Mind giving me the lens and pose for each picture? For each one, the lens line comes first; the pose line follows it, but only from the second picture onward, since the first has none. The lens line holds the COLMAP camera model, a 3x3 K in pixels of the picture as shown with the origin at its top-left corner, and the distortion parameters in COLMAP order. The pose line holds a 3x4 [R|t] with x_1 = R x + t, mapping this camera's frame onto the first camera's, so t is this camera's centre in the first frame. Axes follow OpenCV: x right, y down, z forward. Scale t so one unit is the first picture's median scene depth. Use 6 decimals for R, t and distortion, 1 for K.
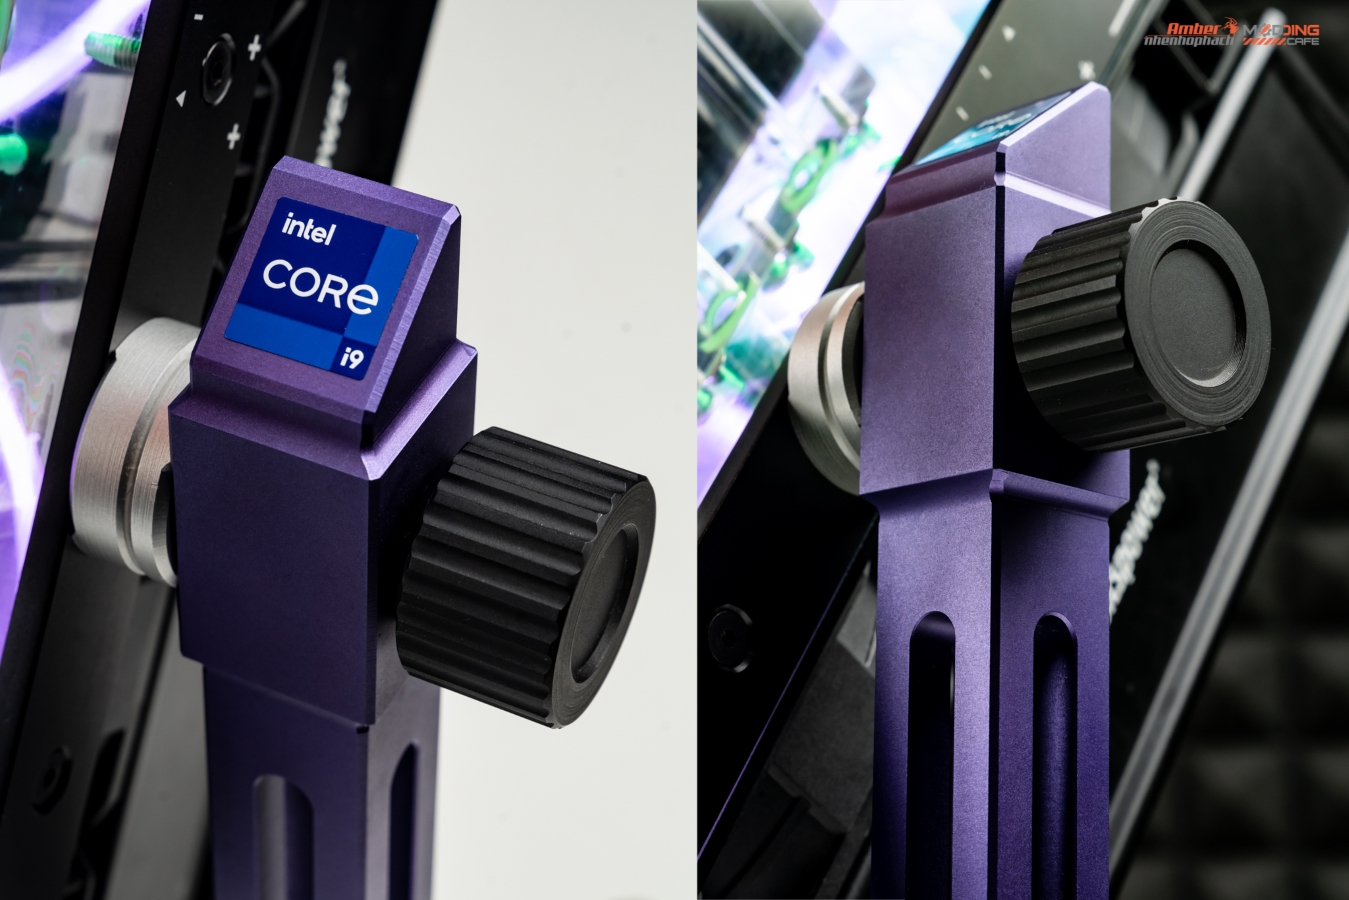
lens RADIAL K [[2708.9, 0, 674.5], [0, 2708.9, 450.0], [0, 0, 1]] dist [-0.057984, -0.072246]
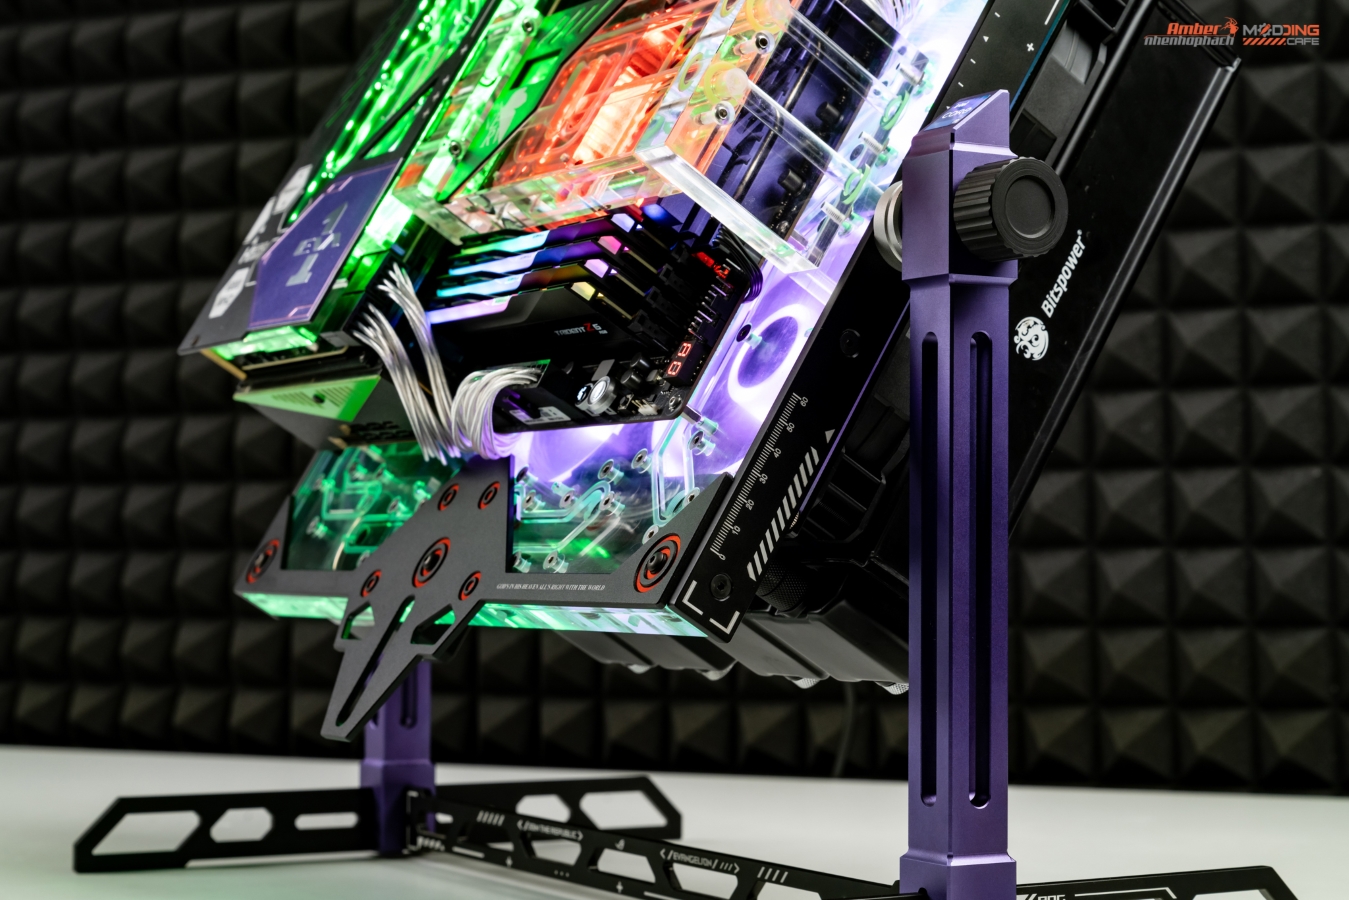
lens RADIAL K [[2708.9, 0, 674.5], [0, 2708.9, 450.0], [0, 0, 1]] dist [-0.057984, -0.072246]
pose [[0.987973, -0.037764, -0.149941, 0.217430], [0.063704, 0.983005, 0.172171, -0.251546], [0.140891, -0.179652, 0.973589, -1.310549]]
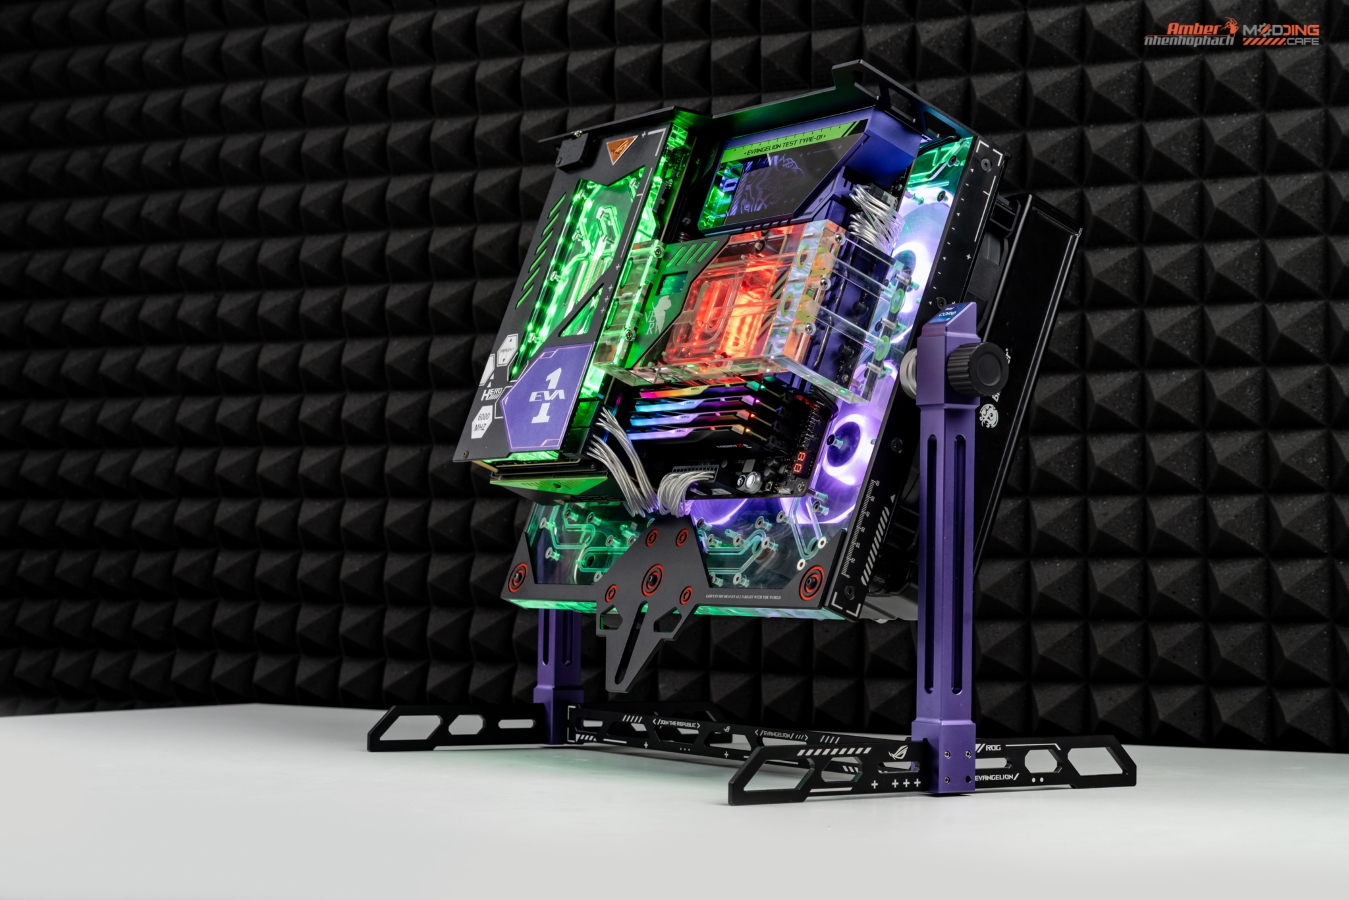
lens RADIAL K [[2708.9, 0, 674.5], [0, 2708.9, 450.0], [0, 0, 1]] dist [-0.057984, -0.072246]
pose [[0.980852, -0.167097, -0.100036, 0.102080], [0.188186, 0.945452, 0.265907, -1.116636], [0.050147, -0.279641, 0.958794, -3.080950]]
